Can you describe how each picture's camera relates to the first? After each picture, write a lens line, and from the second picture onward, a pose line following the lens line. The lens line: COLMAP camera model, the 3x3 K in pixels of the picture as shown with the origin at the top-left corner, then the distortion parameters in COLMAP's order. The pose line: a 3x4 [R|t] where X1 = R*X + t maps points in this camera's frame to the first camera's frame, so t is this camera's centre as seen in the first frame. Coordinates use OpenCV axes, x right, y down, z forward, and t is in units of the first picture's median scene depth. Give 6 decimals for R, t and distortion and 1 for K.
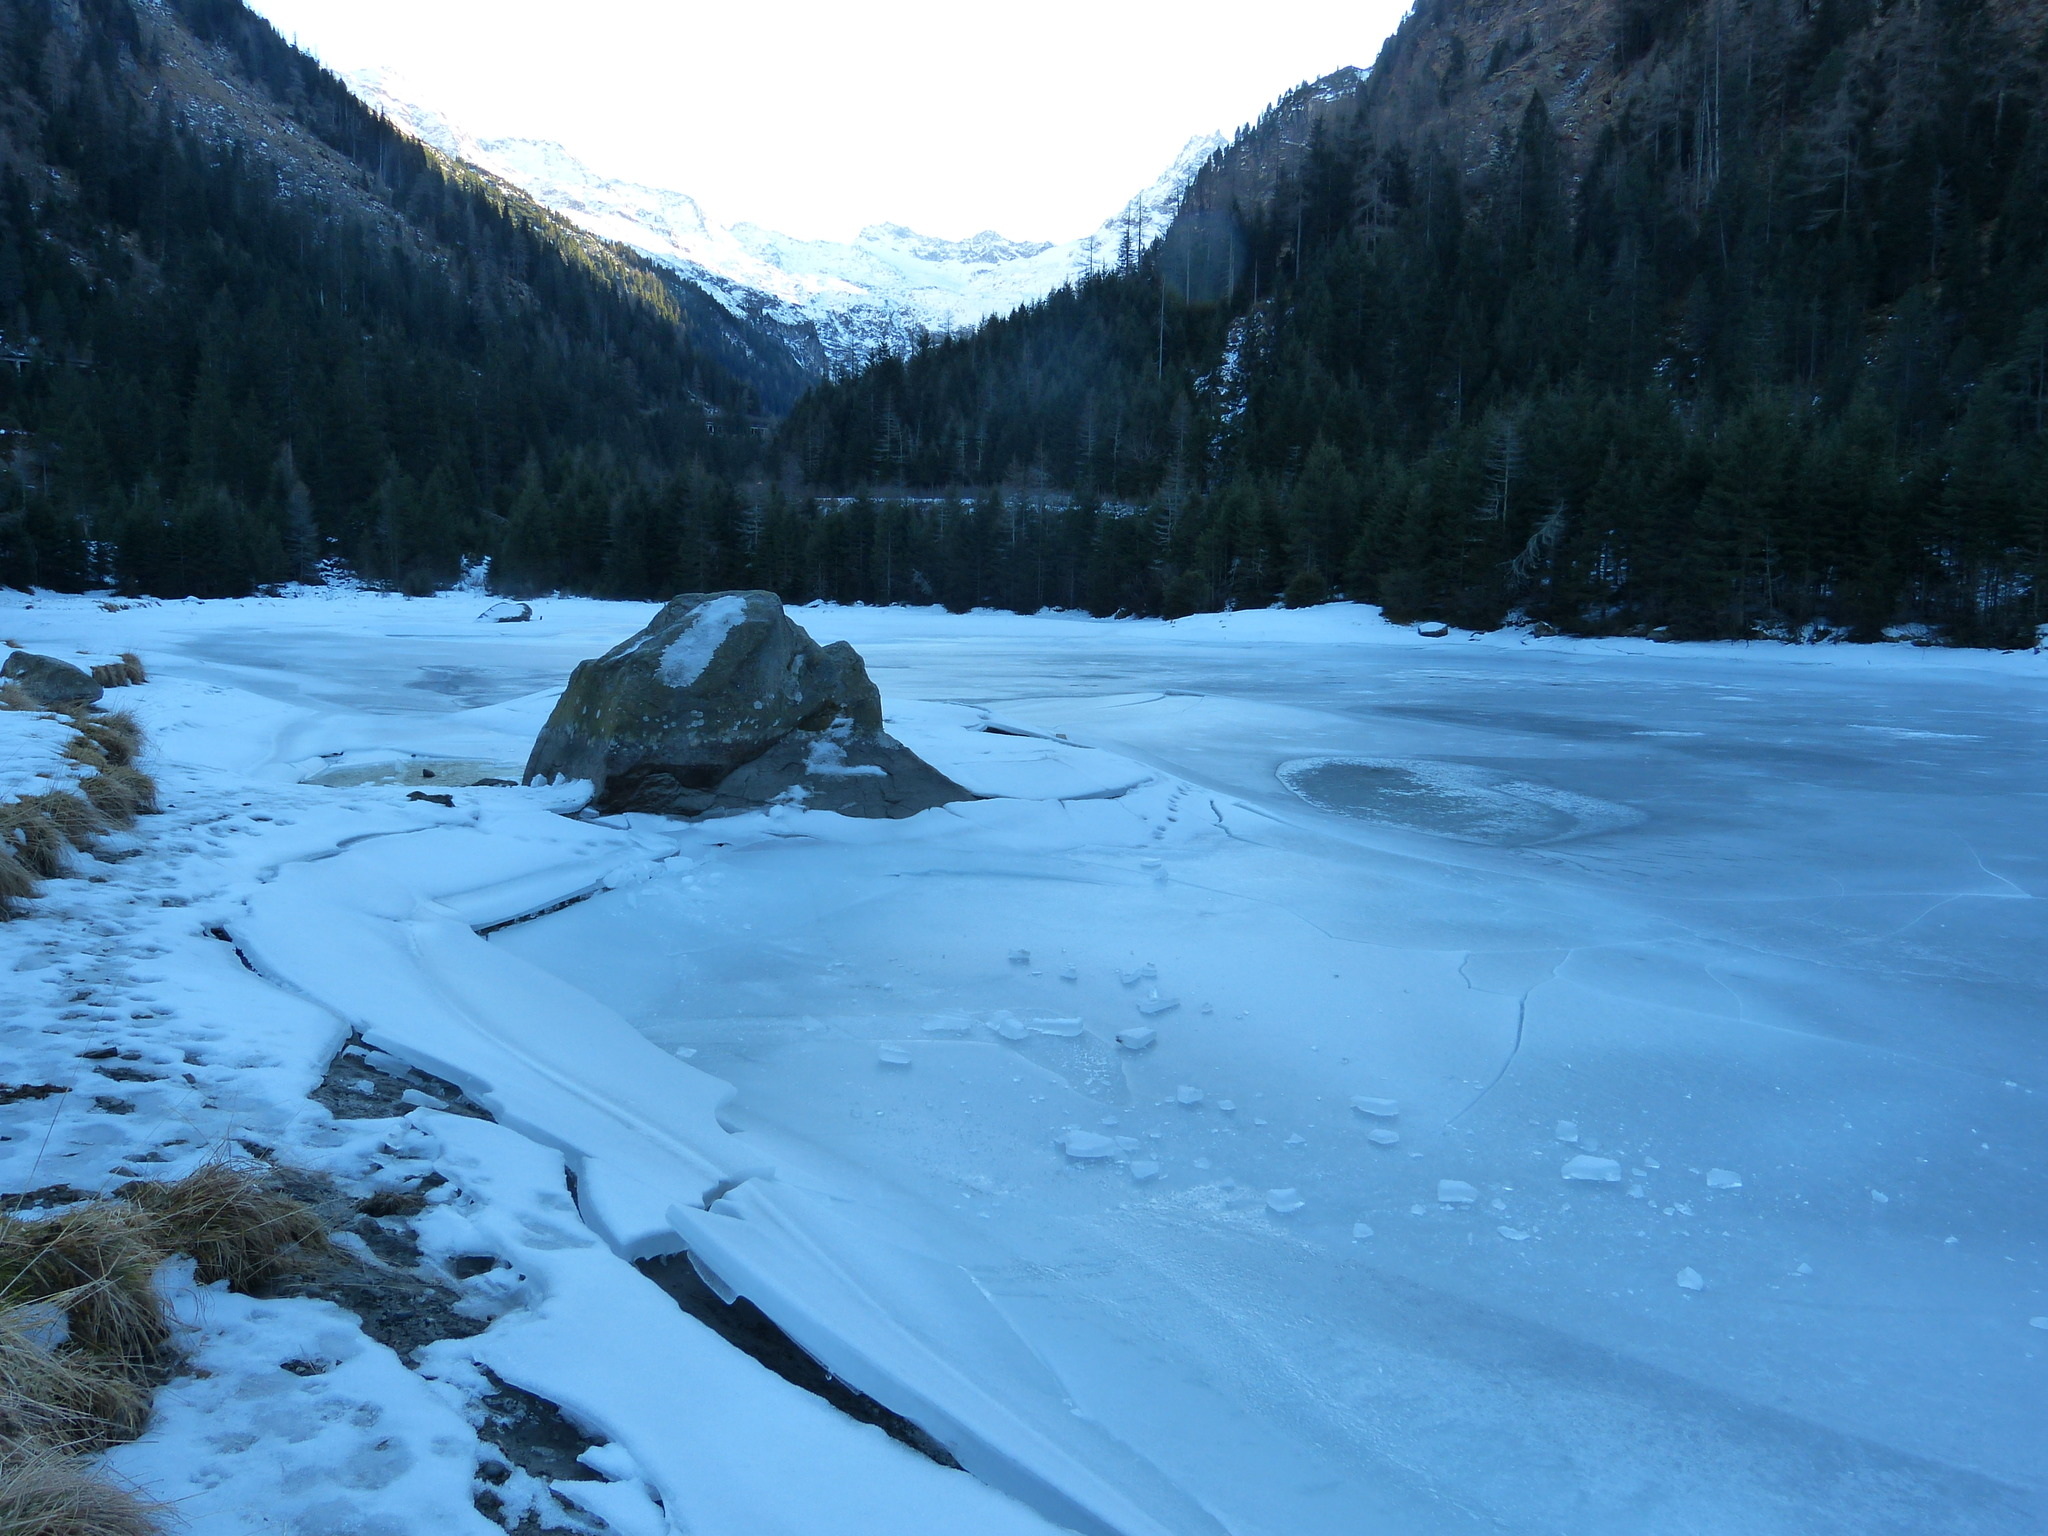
lens RADIAL K [[1560.3, 0, 1023.6], [0, 1560.3, 725.1], [0, 0, 1]] dist [0.002140, 0.004322]
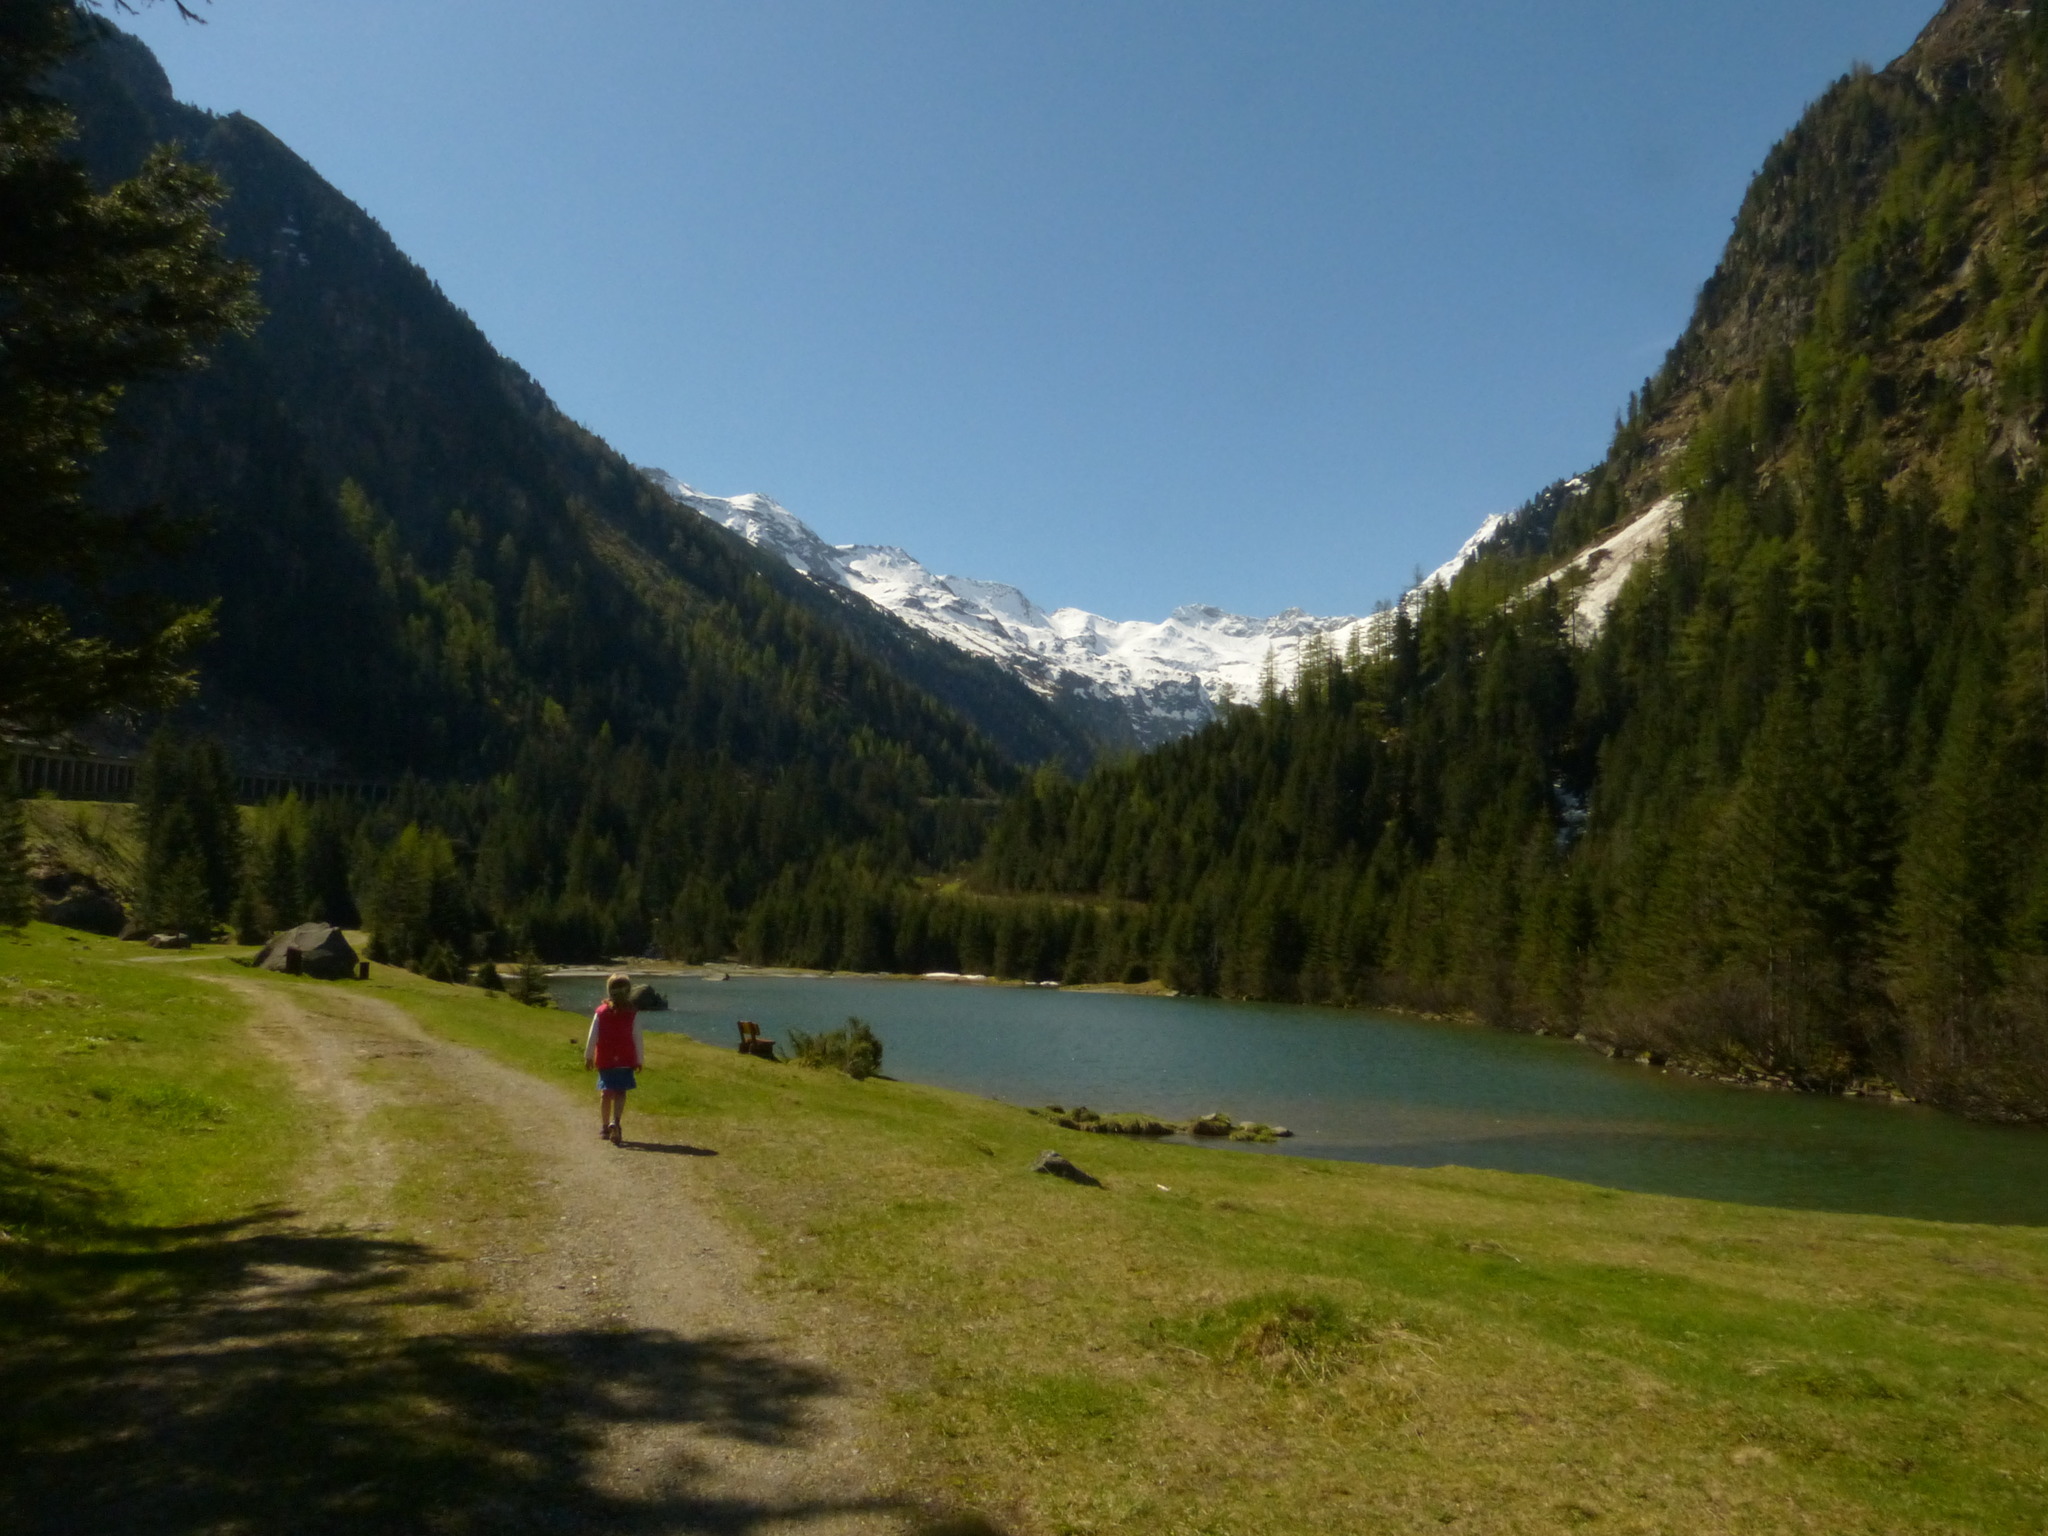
lens RADIAL K [[1560.3, 0, 1023.6], [0, 1560.3, 725.1], [0, 0, 1]] dist [0.002140, 0.004322]
pose [[0.979499, -0.018733, -0.200578, 0.051107], [-0.027563, 0.973841, -0.225554, 0.005093], [0.199556, 0.226458, 0.953359, -0.096544]]
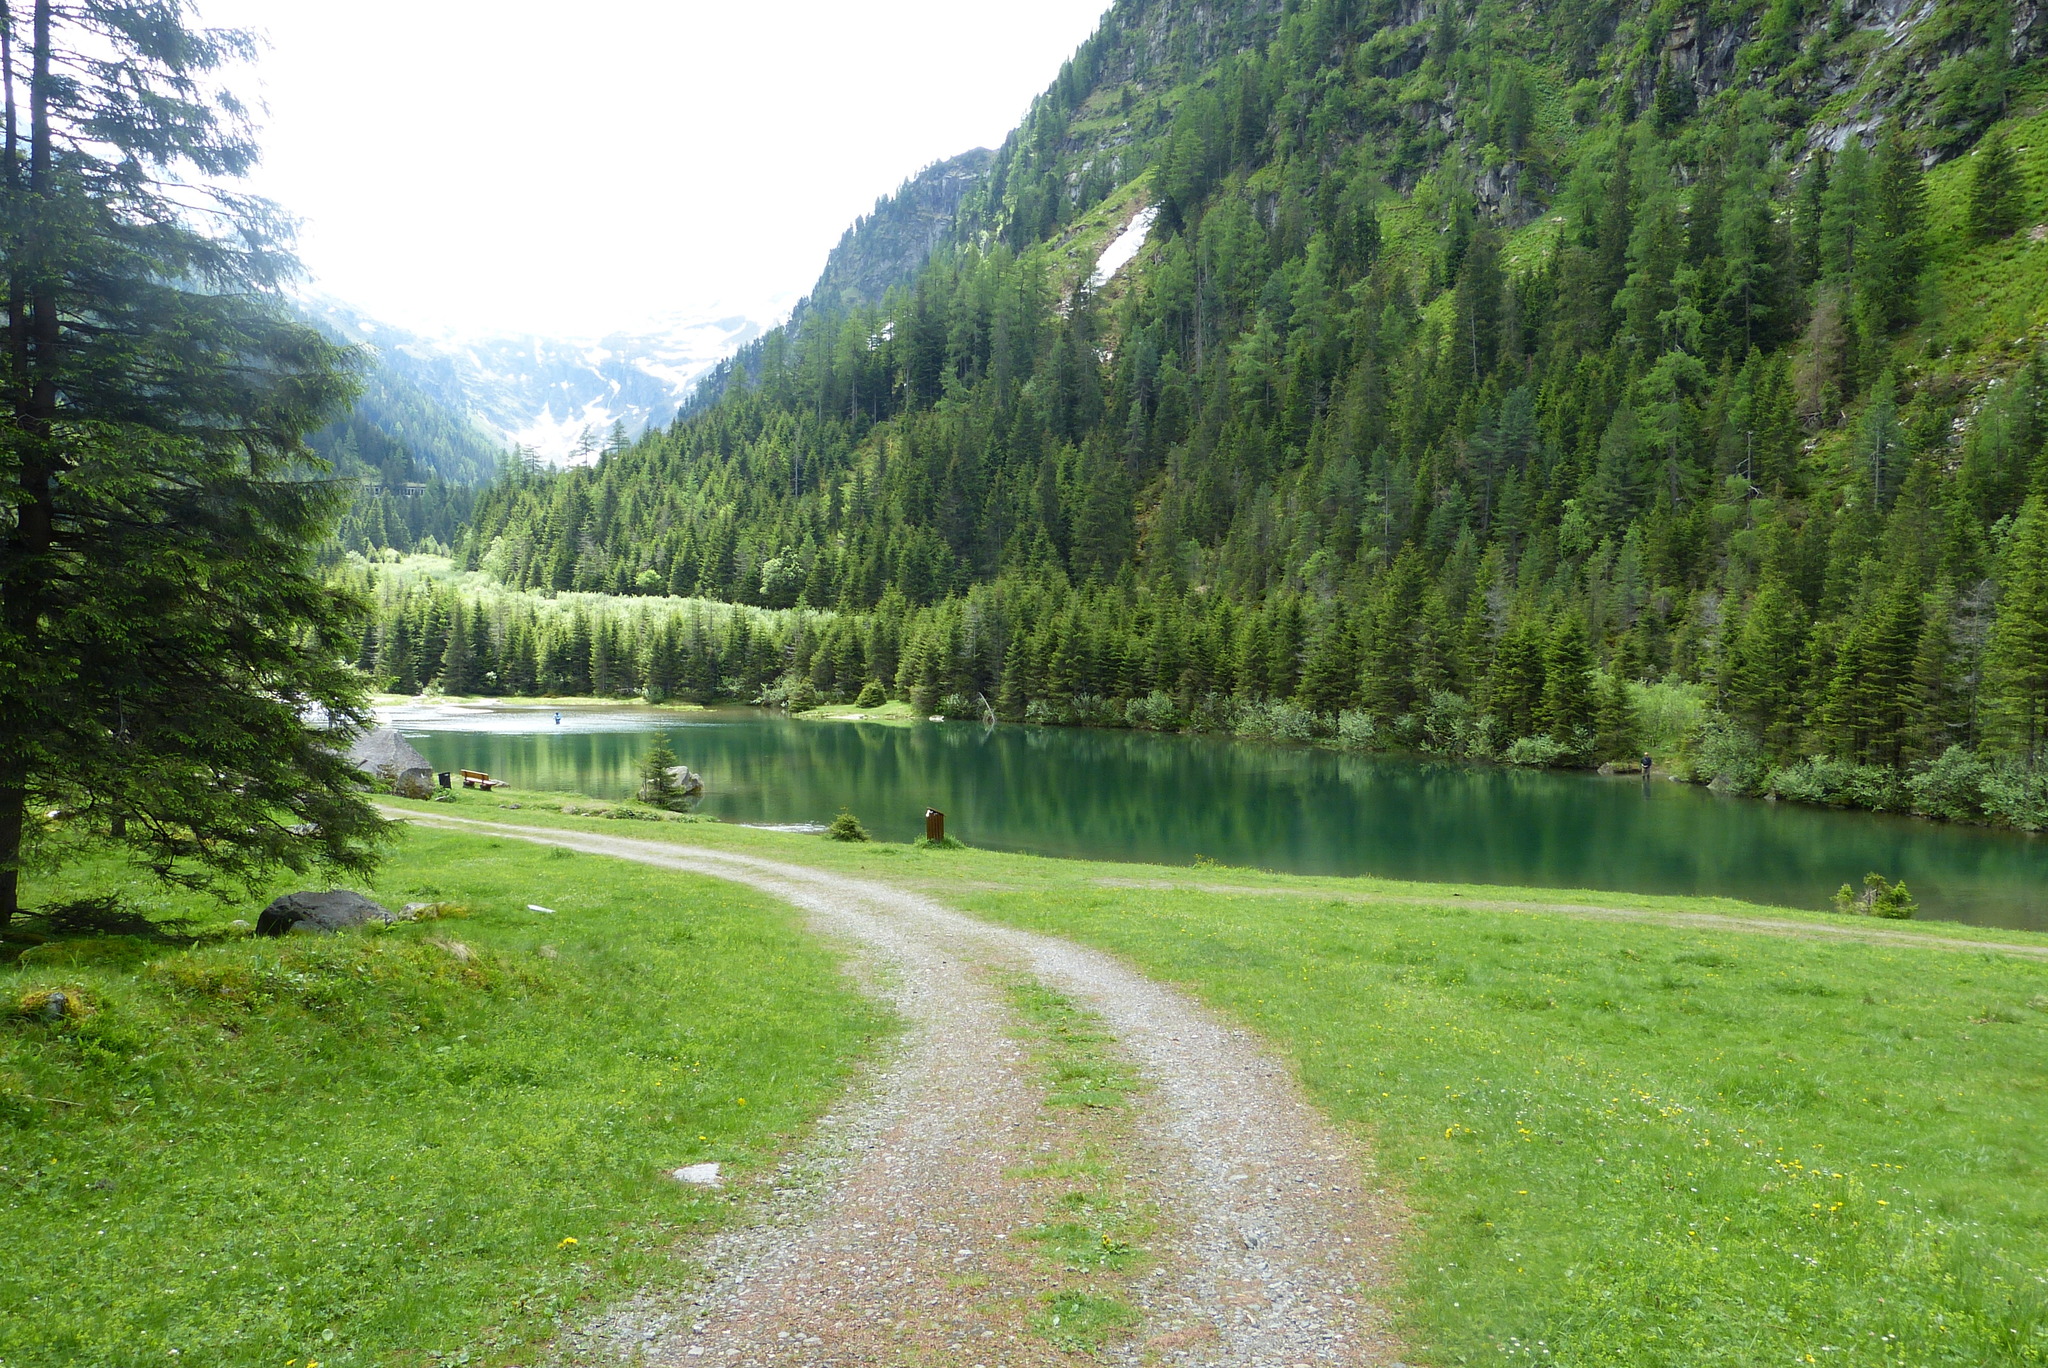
lens RADIAL K [[1578.9, 0, 1024.0], [0, 1578.9, 684.0], [0, 0, 1]] dist [-0.004711, -0.002523]
pose [[0.976595, -0.020223, 0.214133, -0.003329], [0.030788, 0.998461, -0.046117, -0.001594], [-0.212871, 0.051630, 0.975715, -0.089056]]
